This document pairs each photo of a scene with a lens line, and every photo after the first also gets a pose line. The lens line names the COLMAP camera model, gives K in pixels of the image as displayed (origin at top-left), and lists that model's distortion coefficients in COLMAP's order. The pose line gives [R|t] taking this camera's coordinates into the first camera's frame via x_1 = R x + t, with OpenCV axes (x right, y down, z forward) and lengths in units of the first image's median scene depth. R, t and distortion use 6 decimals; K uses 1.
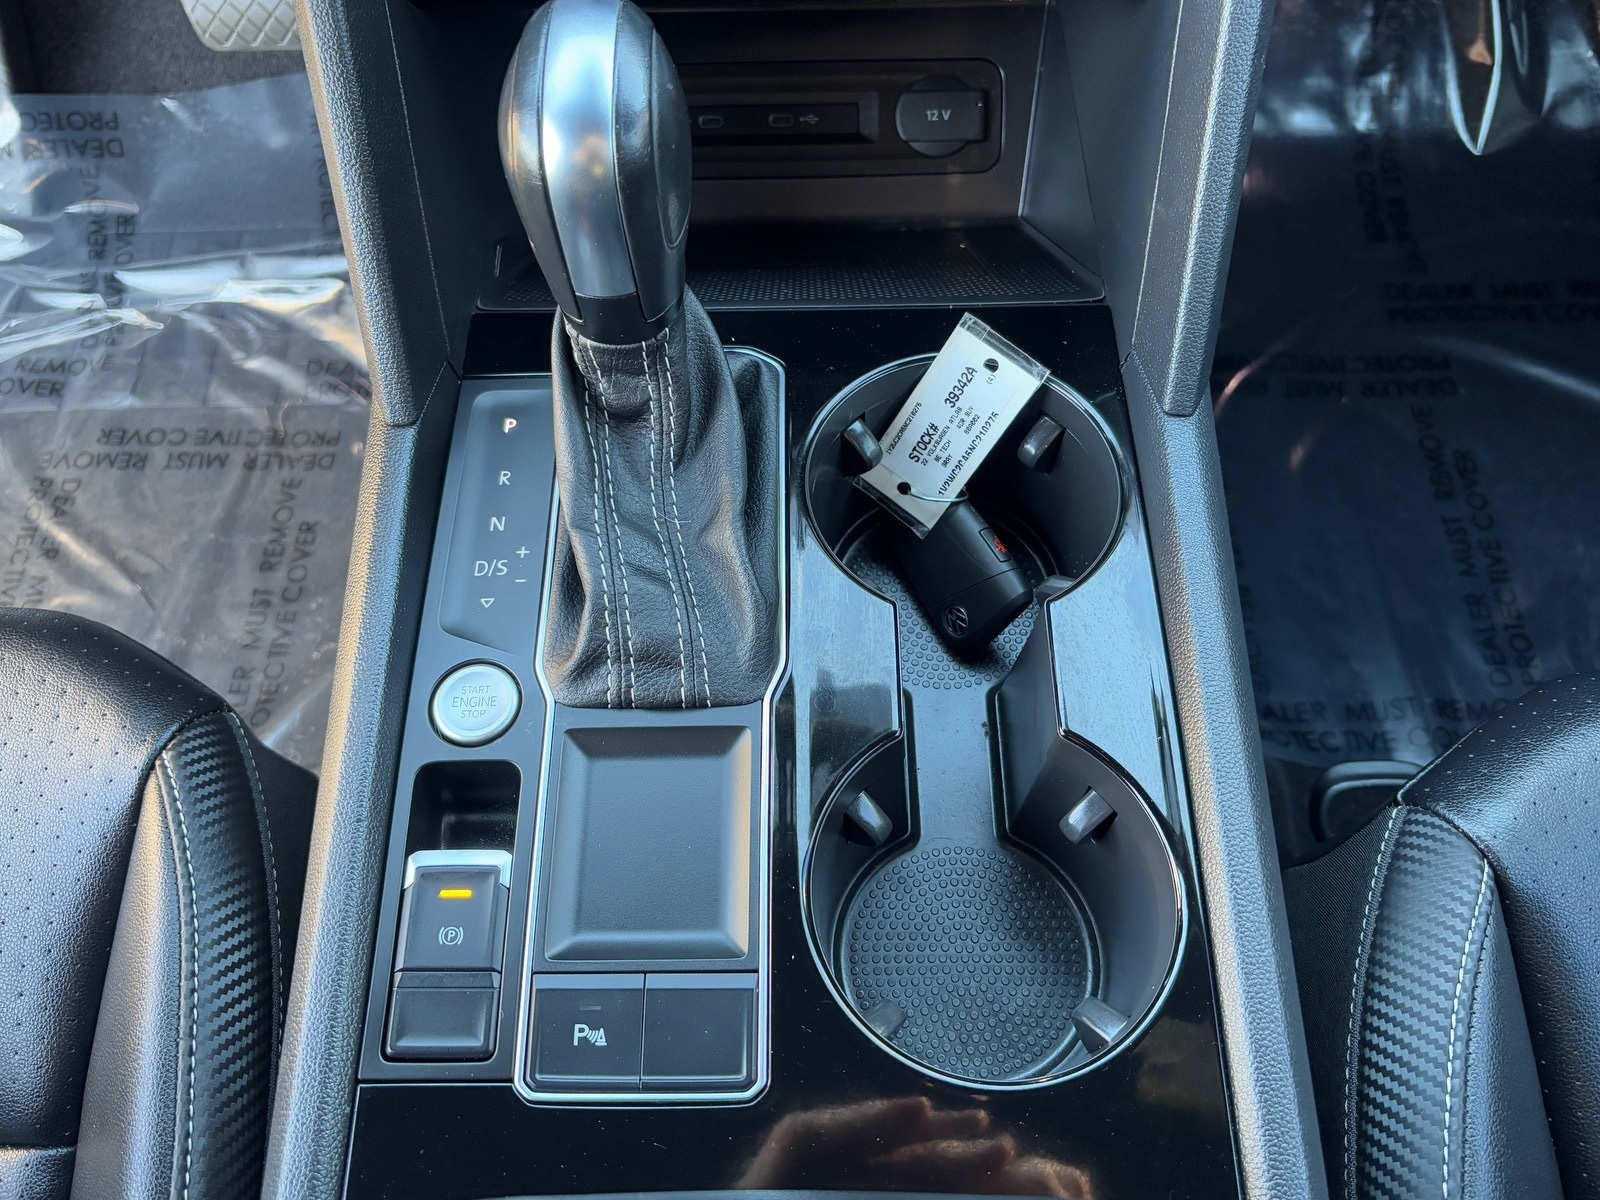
lens RADIAL K [[1334.4, 0, 824.3], [0, 1334.4, 610.4], [0, 0, 1]] dist [0.038868, -0.035175]
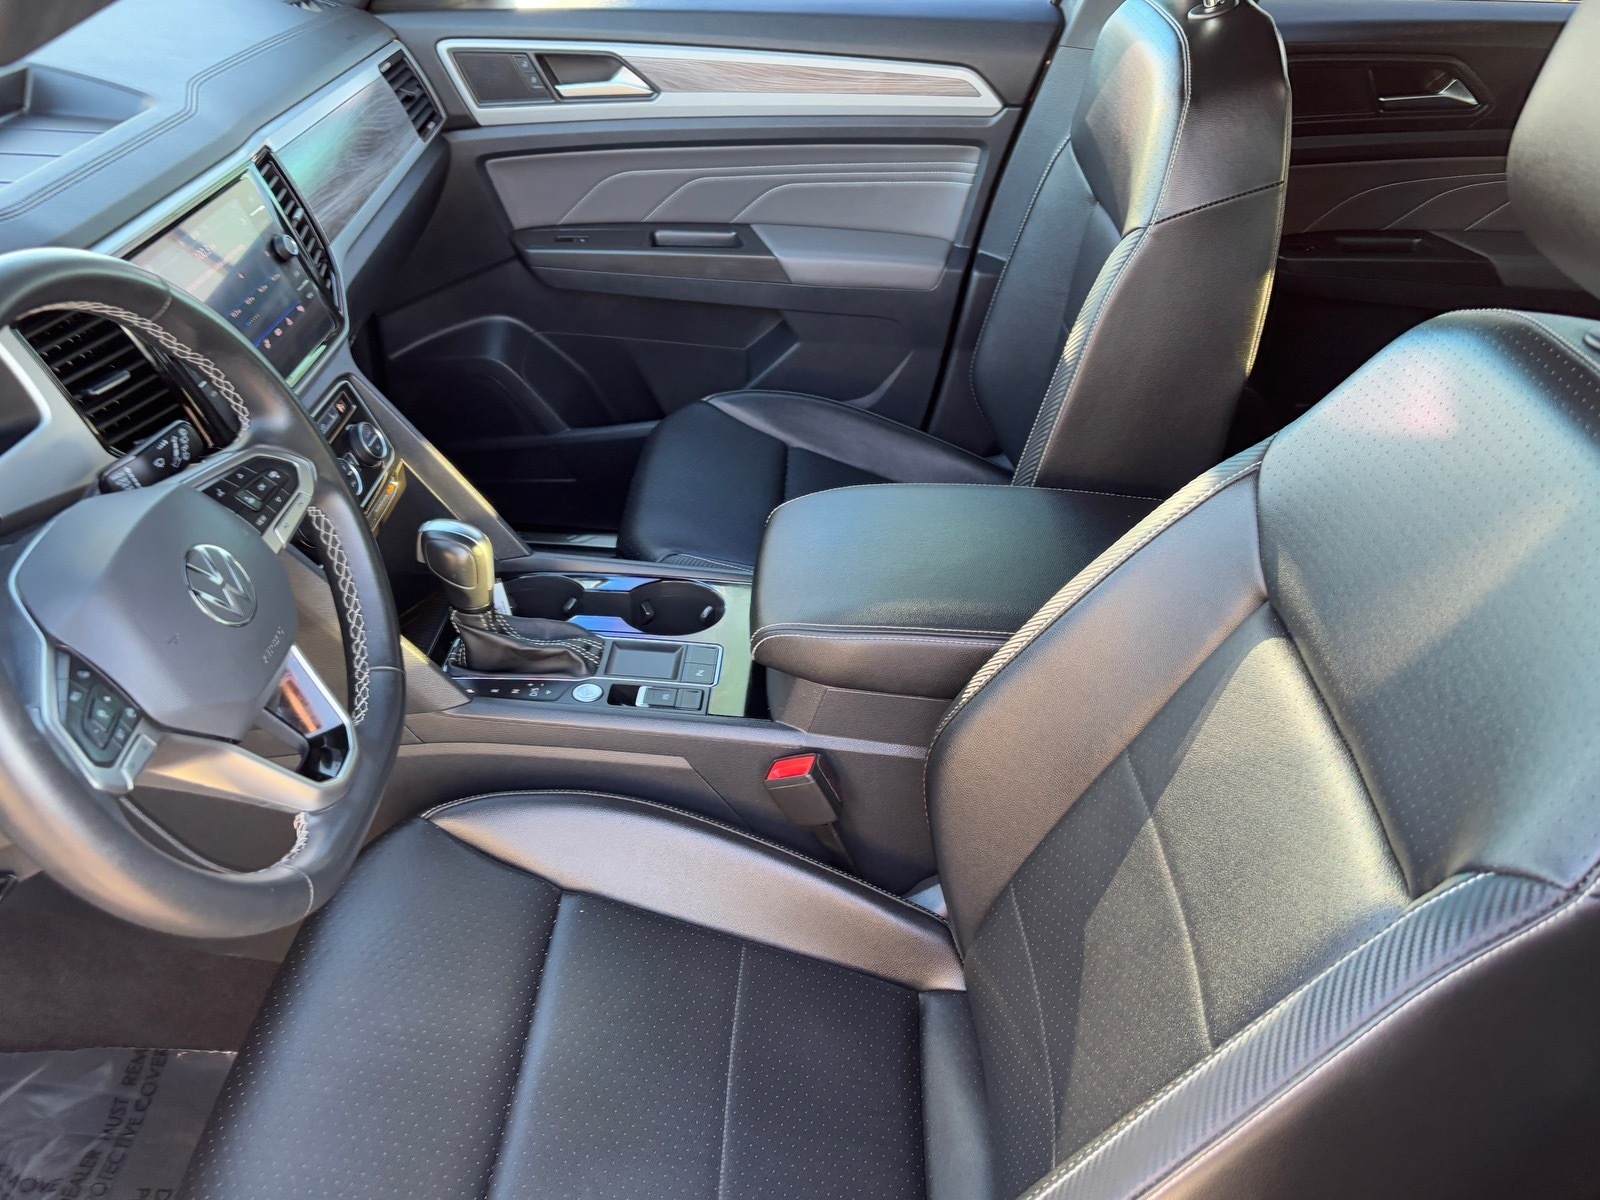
lens RADIAL K [[1360.7, 0, 817.7], [0, 1360.7, 609.8], [0, 0, 1]] dist [0.026494, -0.049221]
pose [[0.034205, -0.524802, 0.850537, -2.370716], [0.866244, 0.440014, 0.236663, -0.248869], [-0.498449, 0.728678, 0.469657, -0.700536]]
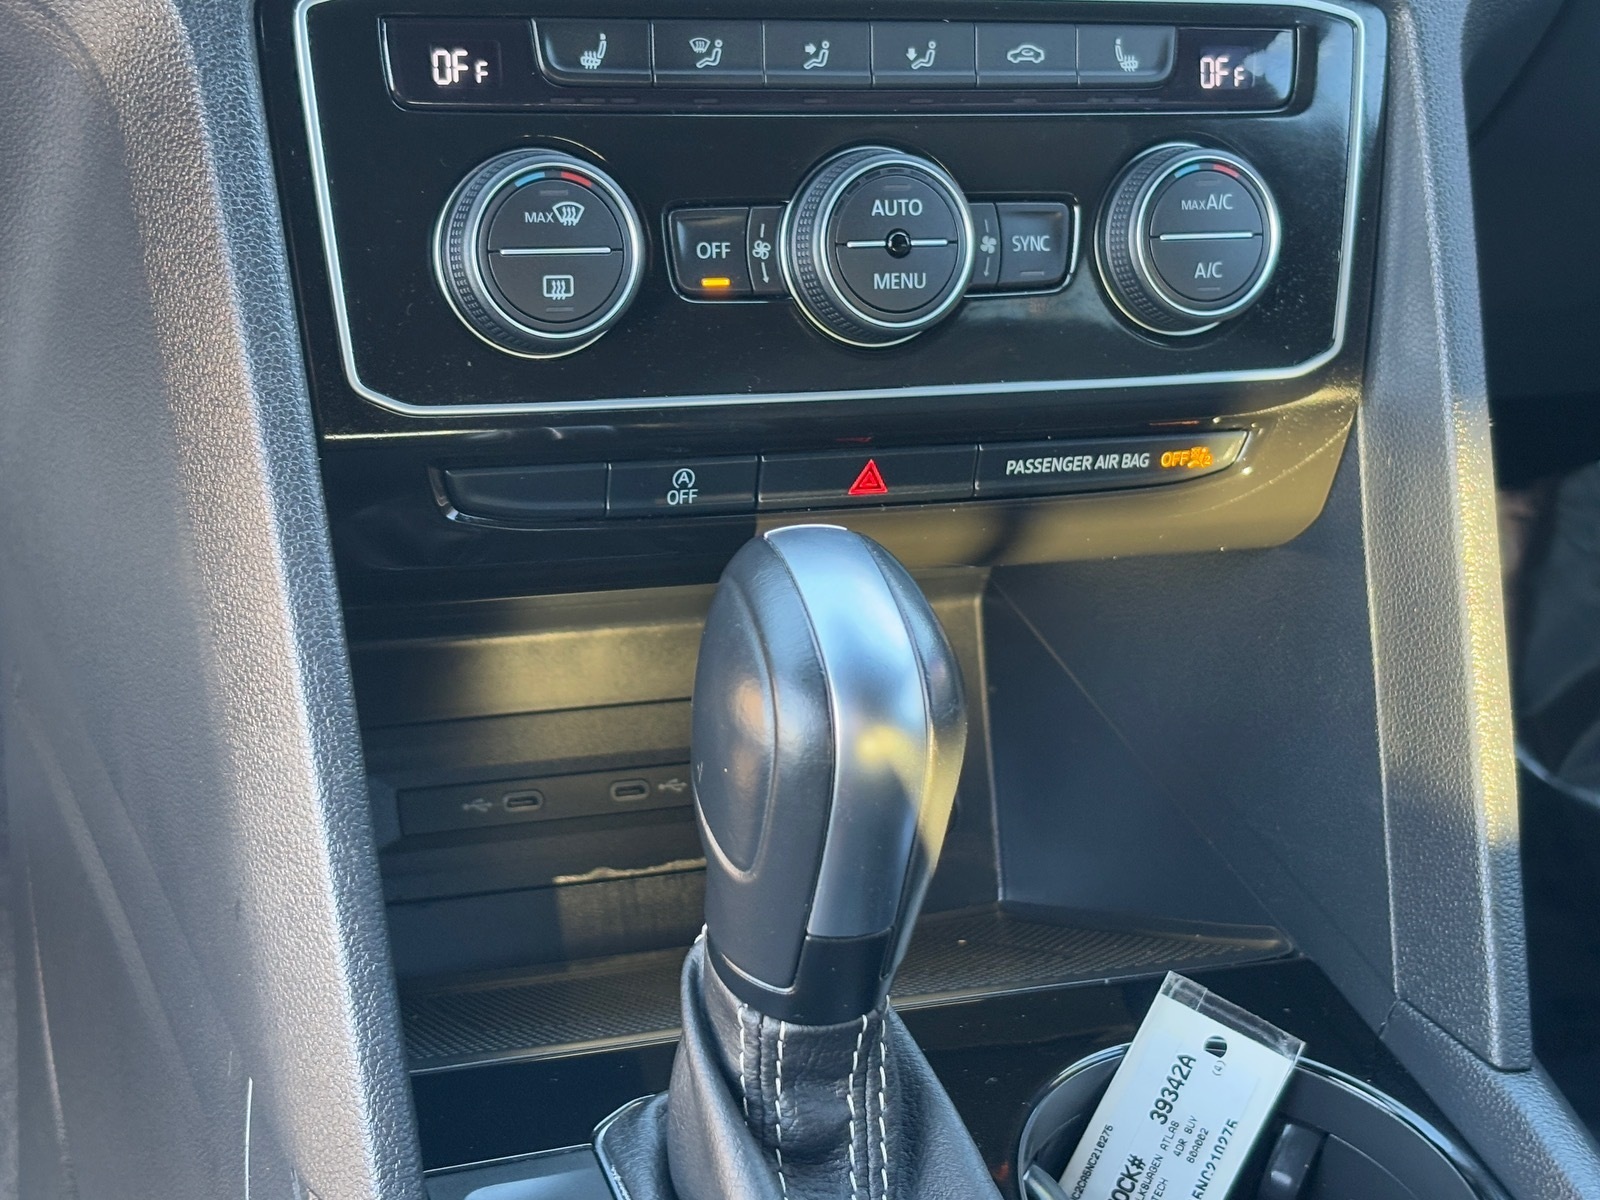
lens RADIAL K [[2708.8, 0, 794.7], [0, 2708.8, 586.5], [0, 0, 1]] dist [0.121912, 0.000000]
pose [[0.928554, -0.051632, 0.367589, -0.546150], [0.220788, 0.872883, -0.435118, 0.155442], [-0.298396, 0.485190, 0.821919, -0.145598]]
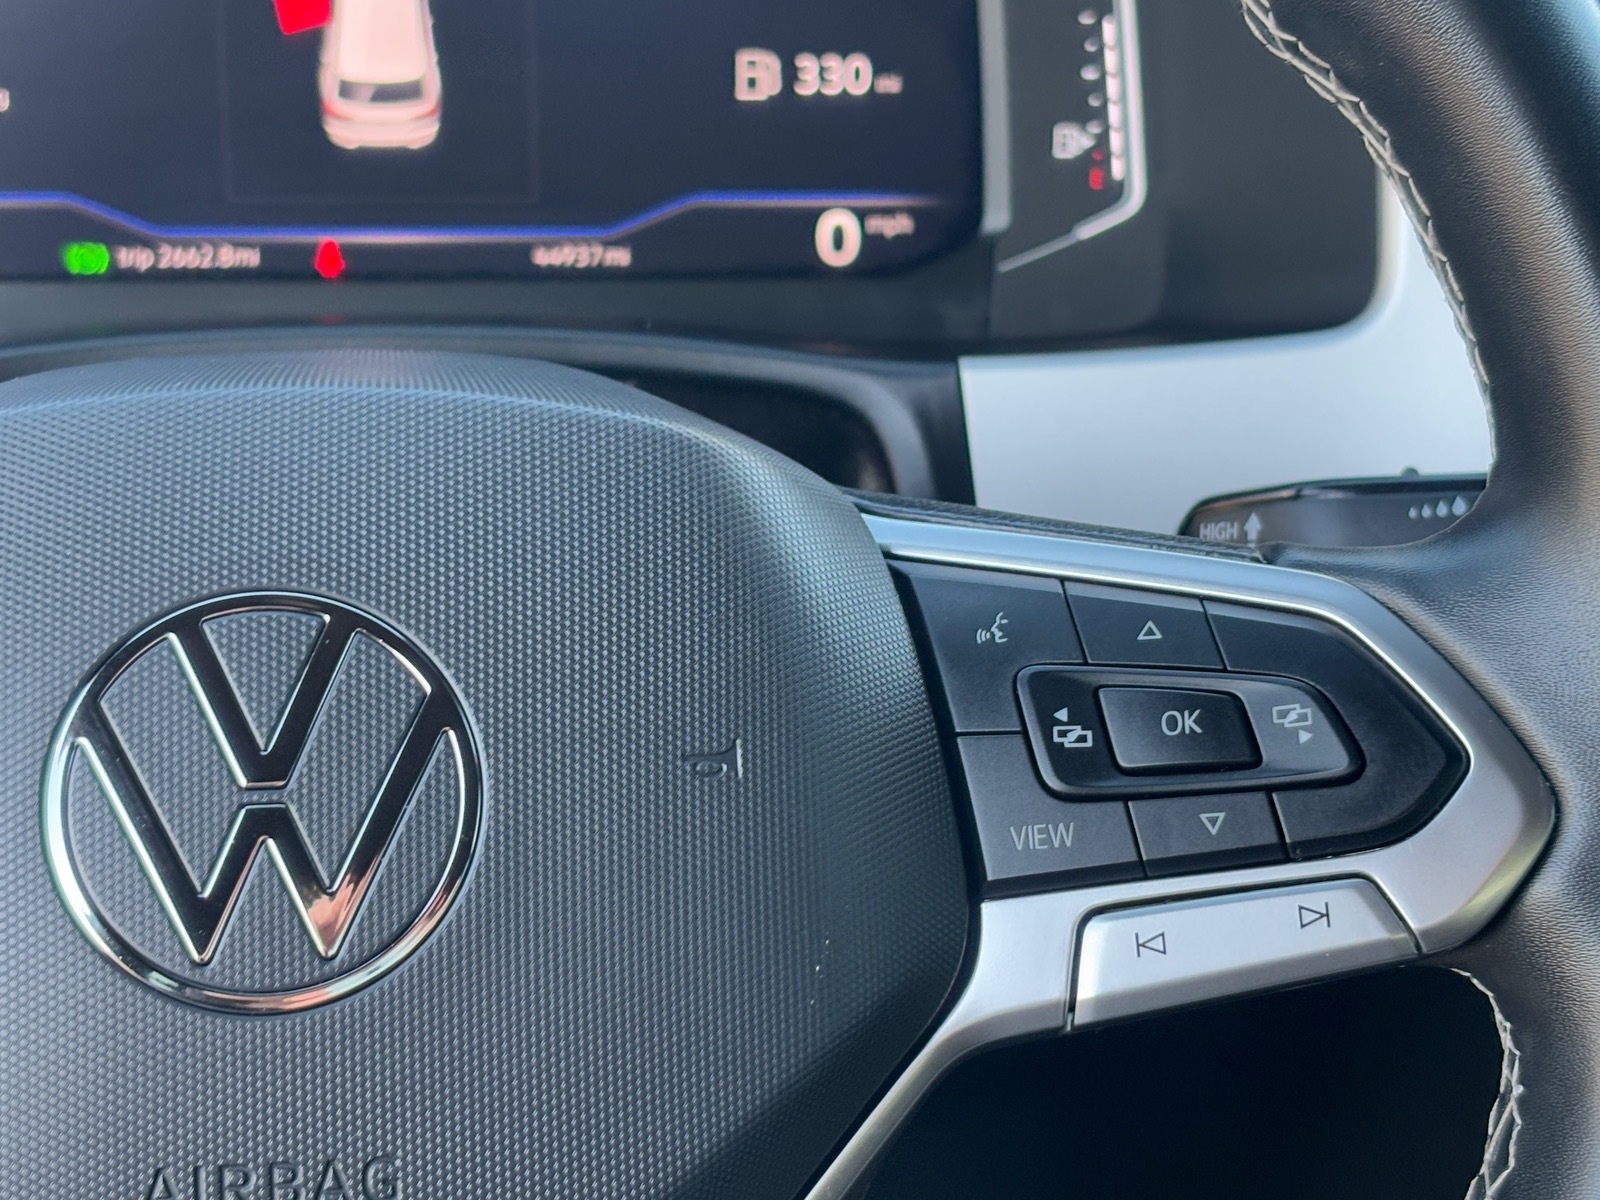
lens RADIAL K [[3123.6, 0, 810.4], [0, 3123.6, 613.2], [0, 0, 1]] dist [0.108917, 0.000000]
pose [[0.997477, -0.002997, 0.070931, -0.871204], [0.049909, 0.740163, -0.670573, 0.023708], [-0.050490, 0.672421, 0.738445, -0.225244]]
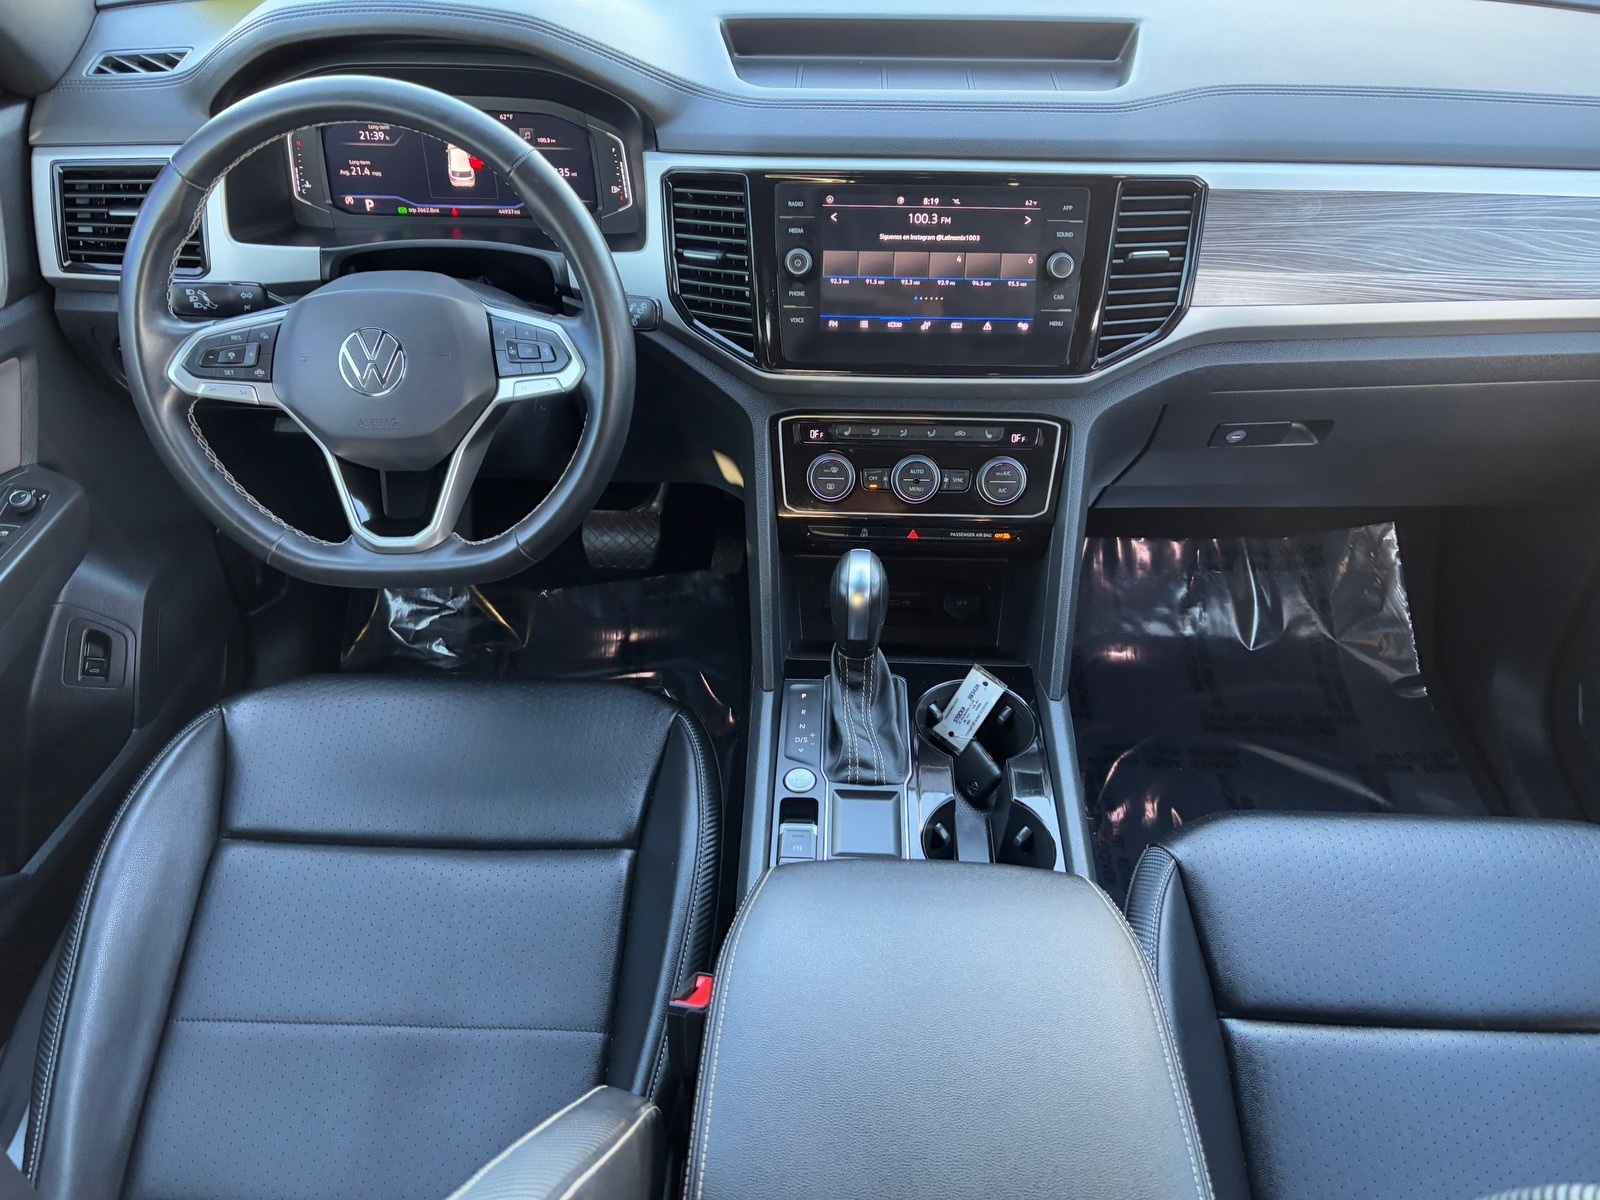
lens RADIAL K [[1236.0, 0, 804.8], [0, 1236.0, 622.8], [0, 0, 1]] dist [0.030375, -0.037628]
pose [[0.998738, 0.041478, -0.028307, -0.167486], [-0.049011, 0.927916, -0.369554, 0.621862], [0.010938, 0.370475, 0.928778, -1.306511]]
